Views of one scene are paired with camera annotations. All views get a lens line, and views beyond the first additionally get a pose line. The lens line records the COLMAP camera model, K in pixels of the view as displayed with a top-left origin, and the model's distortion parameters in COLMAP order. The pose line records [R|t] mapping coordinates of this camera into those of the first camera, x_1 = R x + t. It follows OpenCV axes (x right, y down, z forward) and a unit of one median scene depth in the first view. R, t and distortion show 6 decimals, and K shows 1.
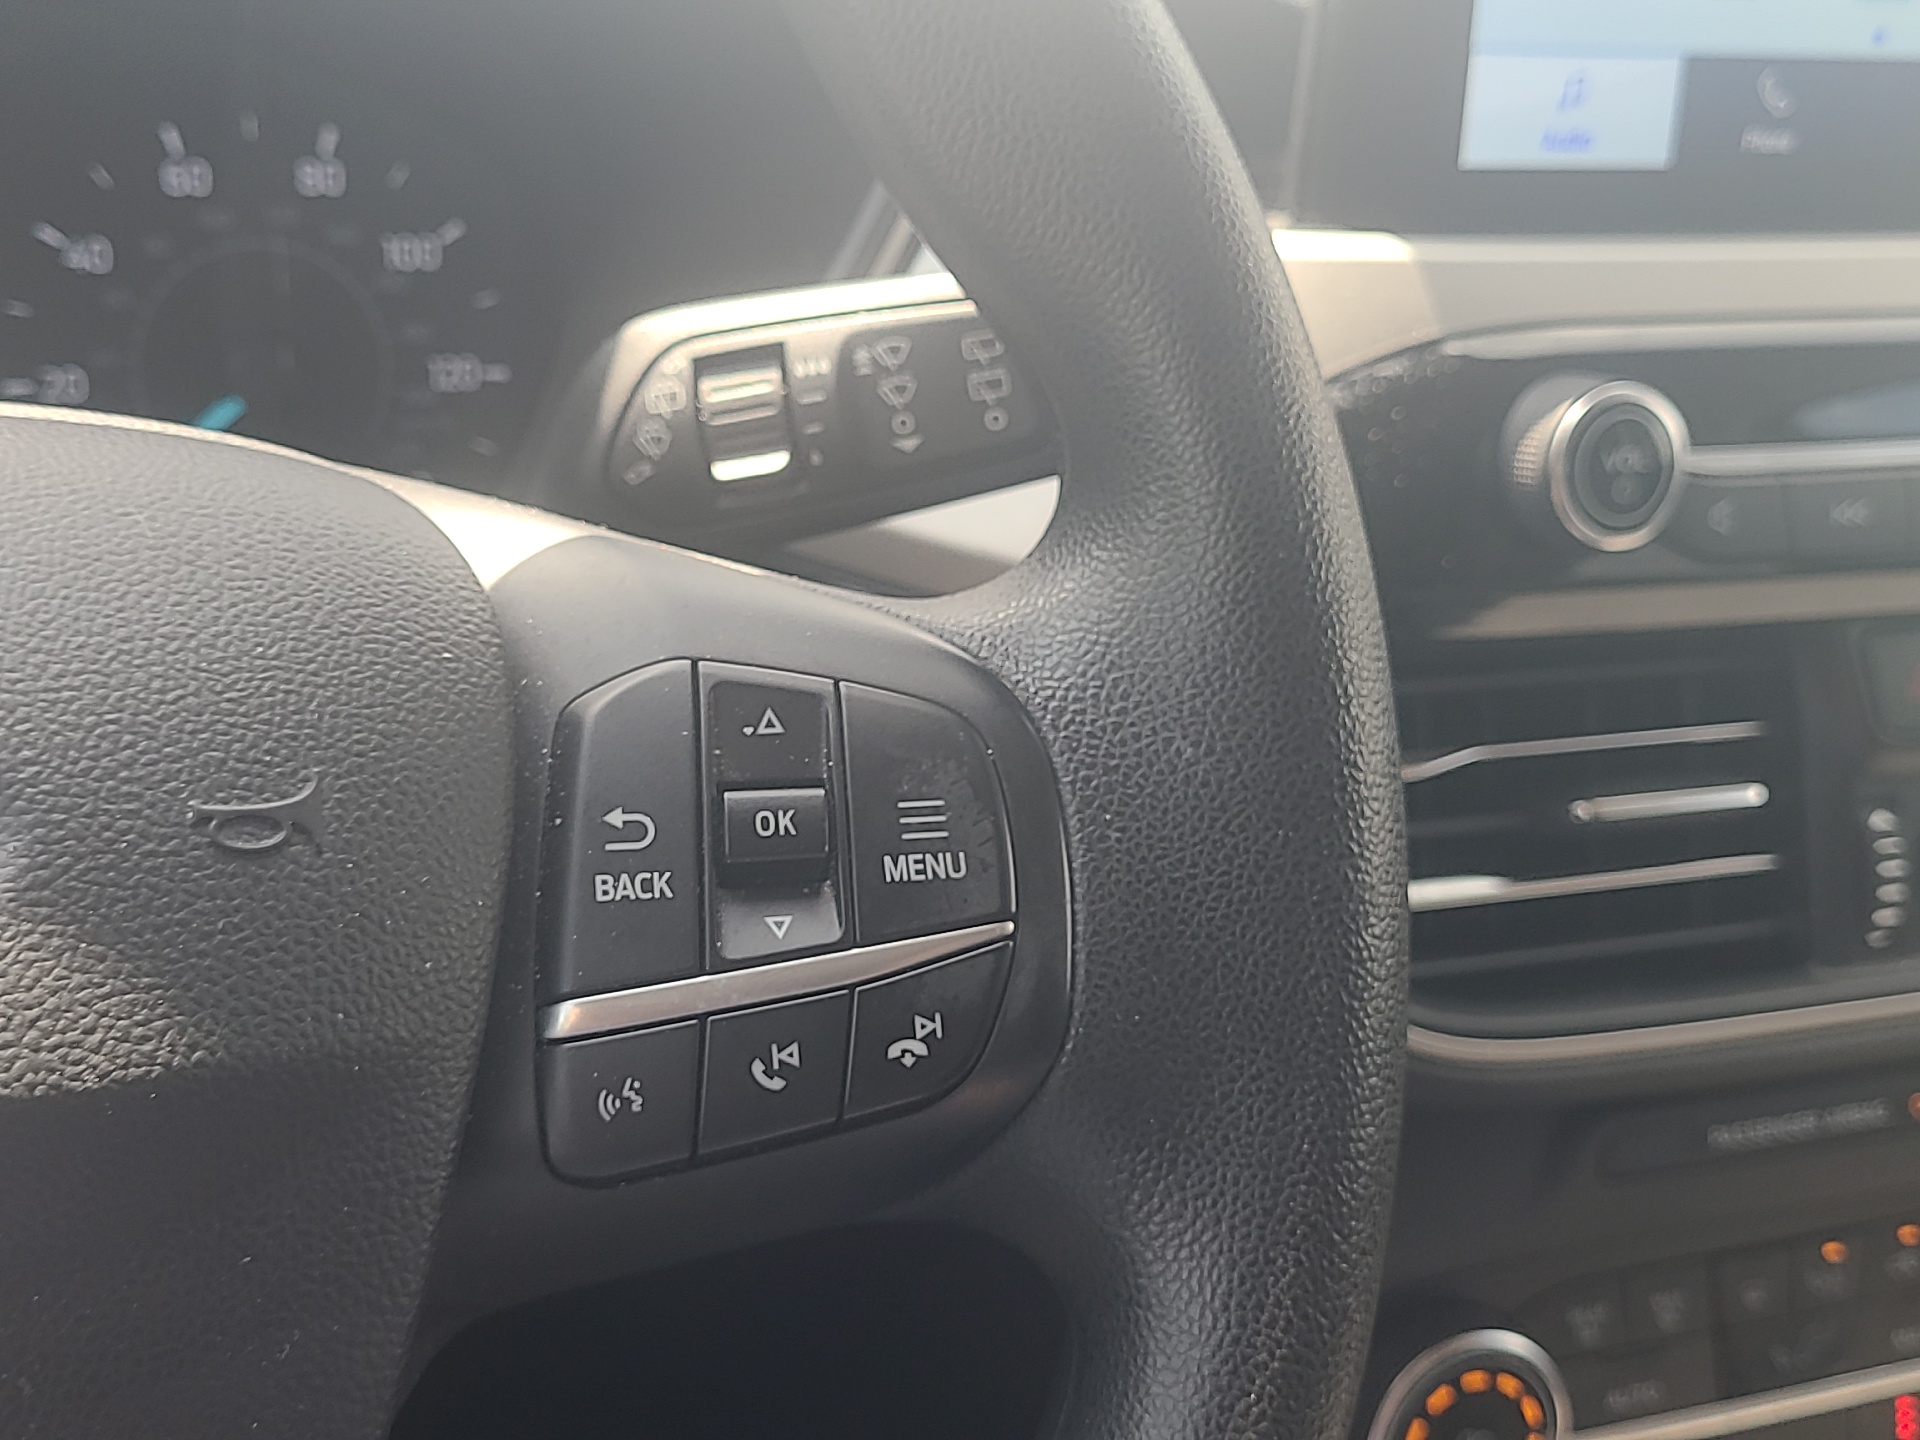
lens RADIAL K [[2674.6, 0, 920.6], [0, 2674.6, 724.7], [0, 0, 1]] dist [0.008517, -0.096690]
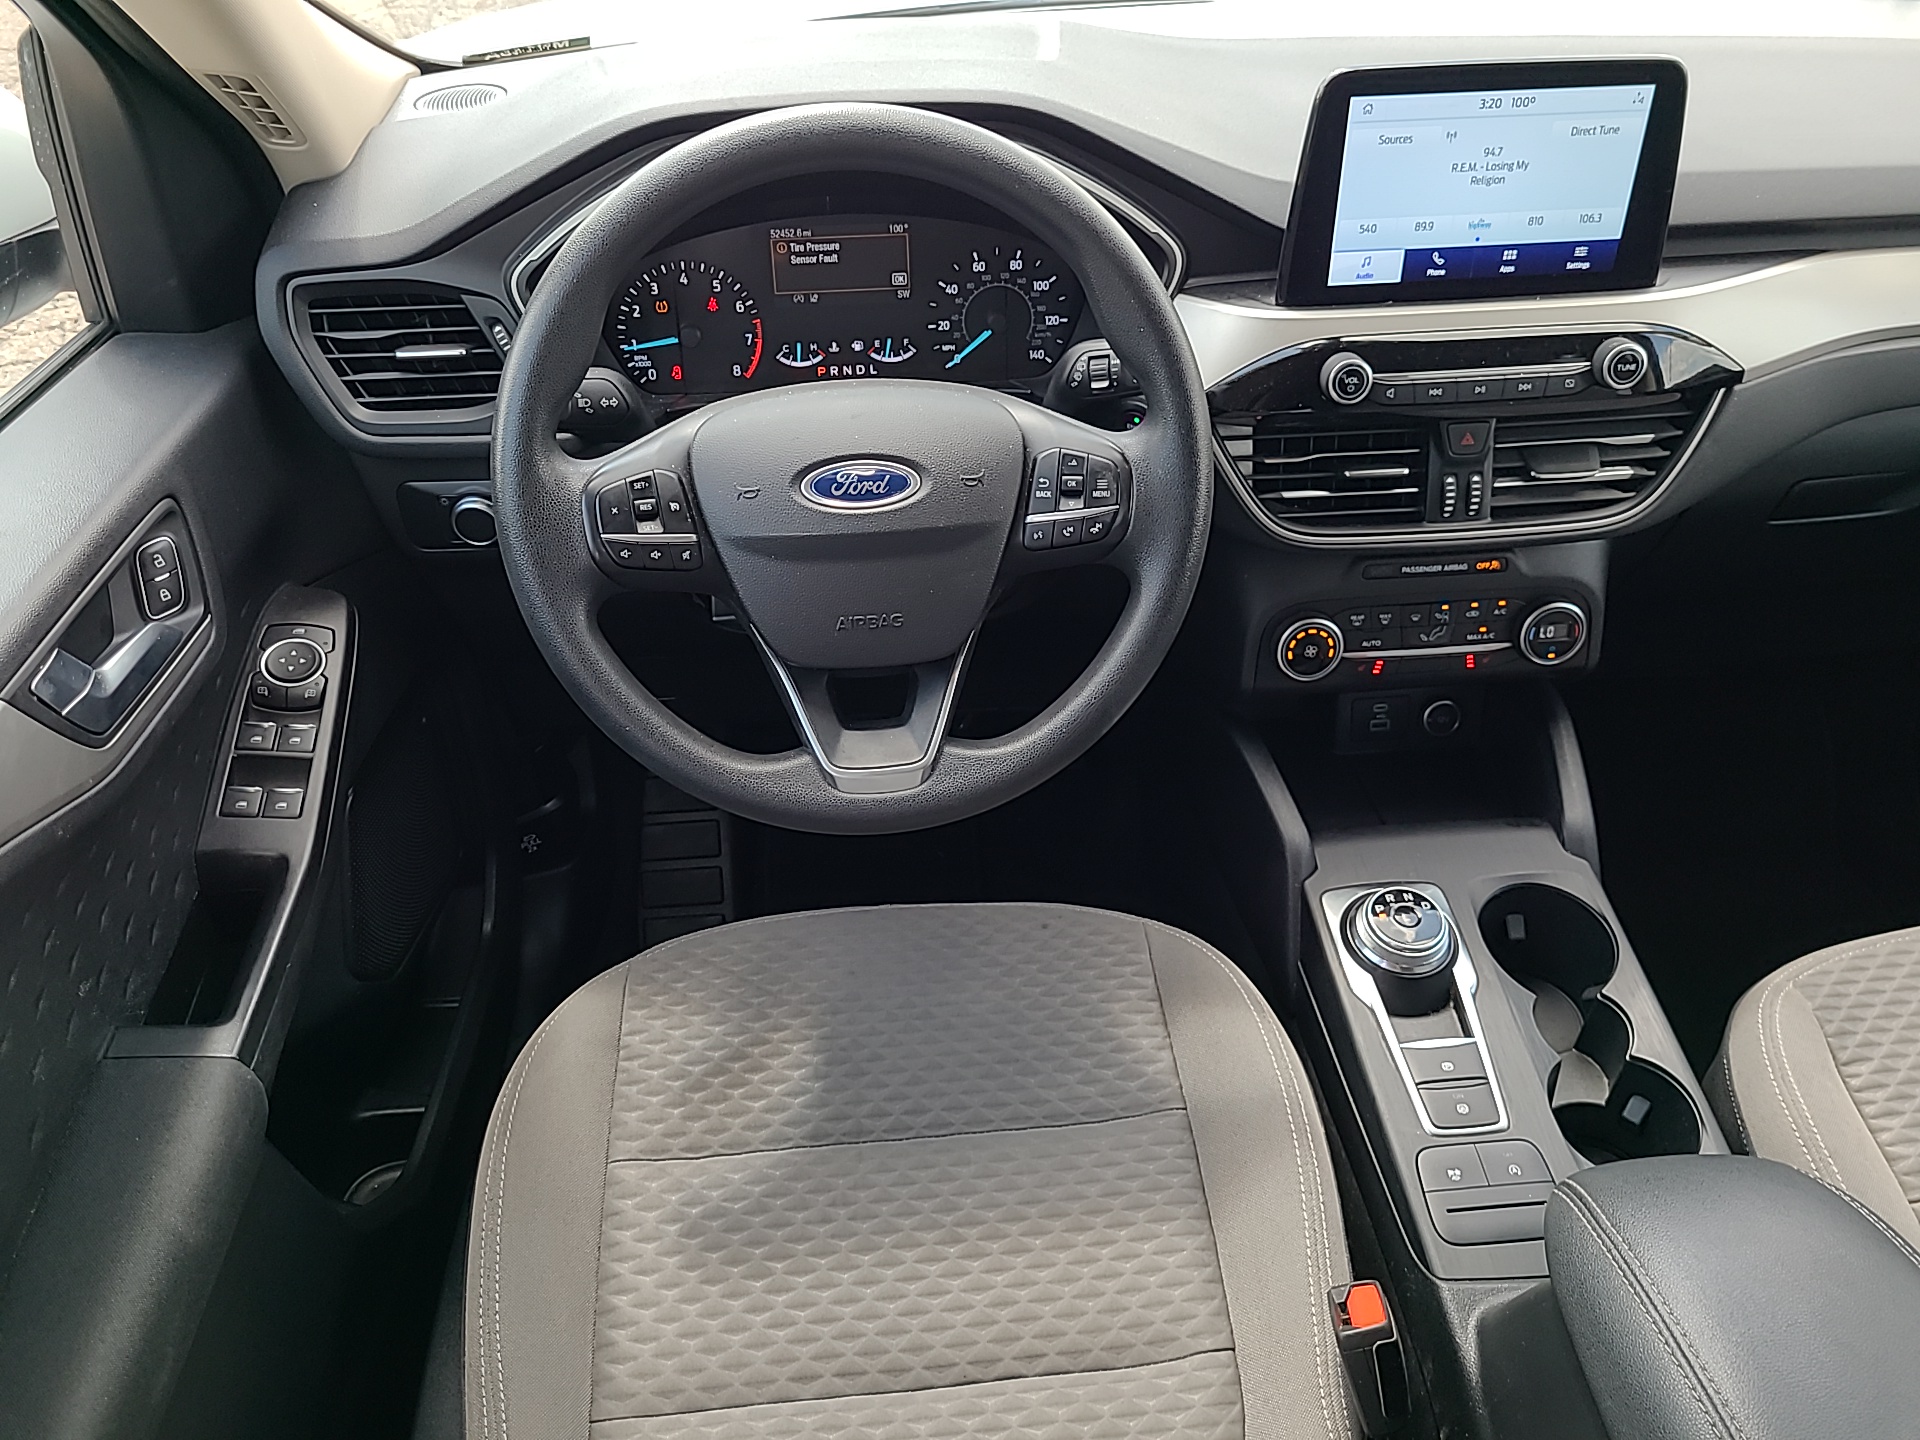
lens RADIAL K [[1445.1, 0, 965.0], [0, 1445.1, 703.0], [0, 0, 1]] dist [0.009580, -0.000475]
pose [[0.955276, 0.112221, -0.273595, 0.396846], [-0.036827, 0.963139, 0.266470, -0.206421], [0.293413, -0.244477, 0.924197, -1.227412]]
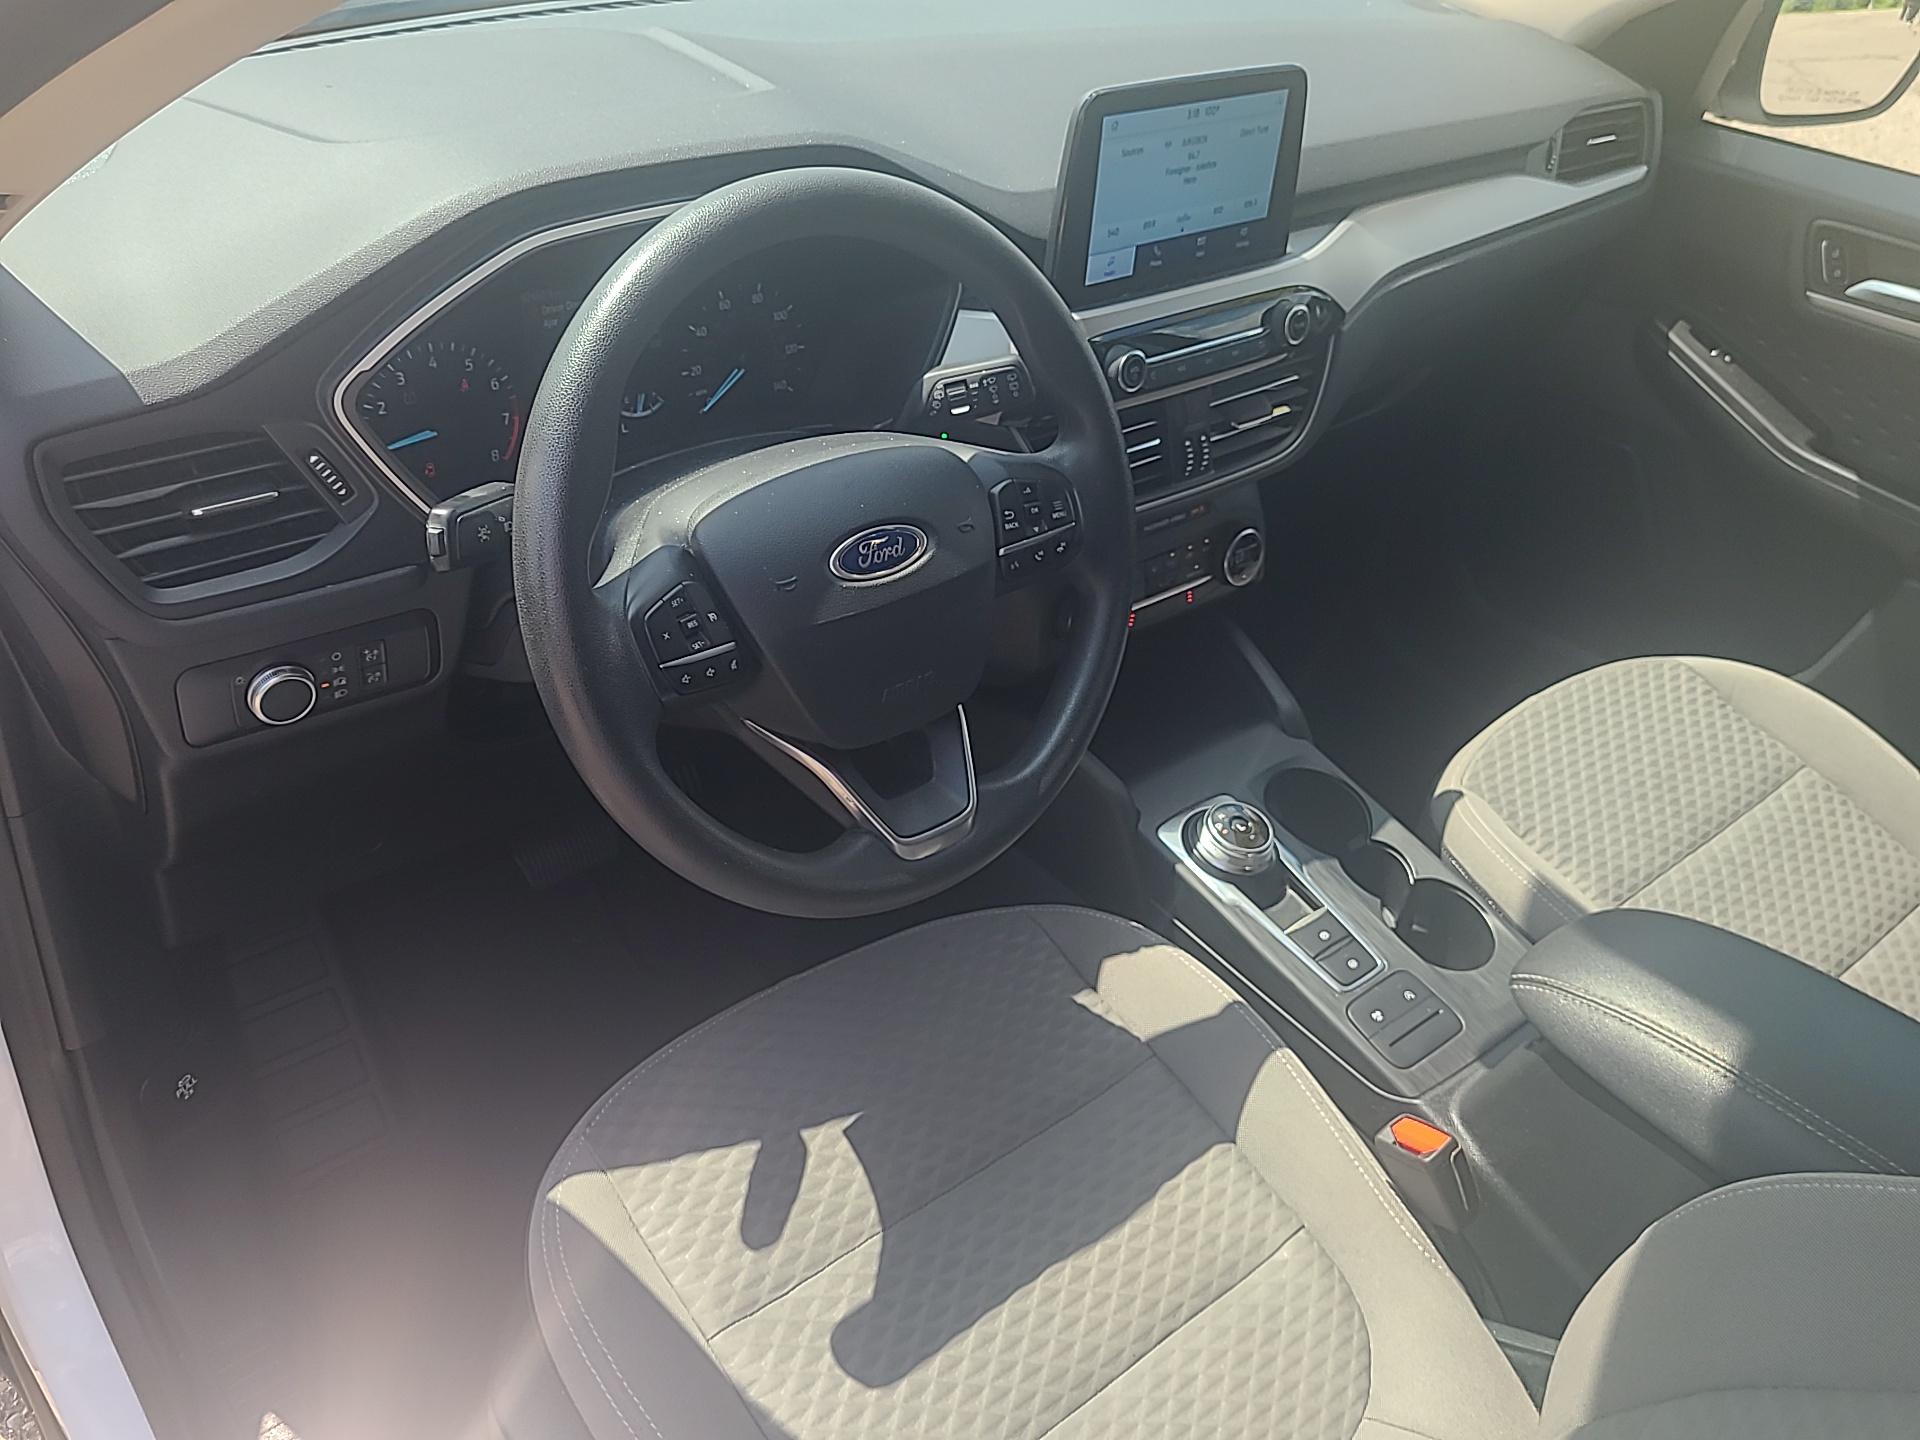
lens RADIAL K [[1567.3, 0, 960.0], [0, 1567.3, 720.0], [0, 0, 1]] dist [0.000976, -0.001012]
pose [[0.953512, -0.150842, 0.260884, -0.771302], [0.067947, 0.951029, 0.301542, -0.371032], [-0.293594, -0.269797, 0.917067, -1.383633]]
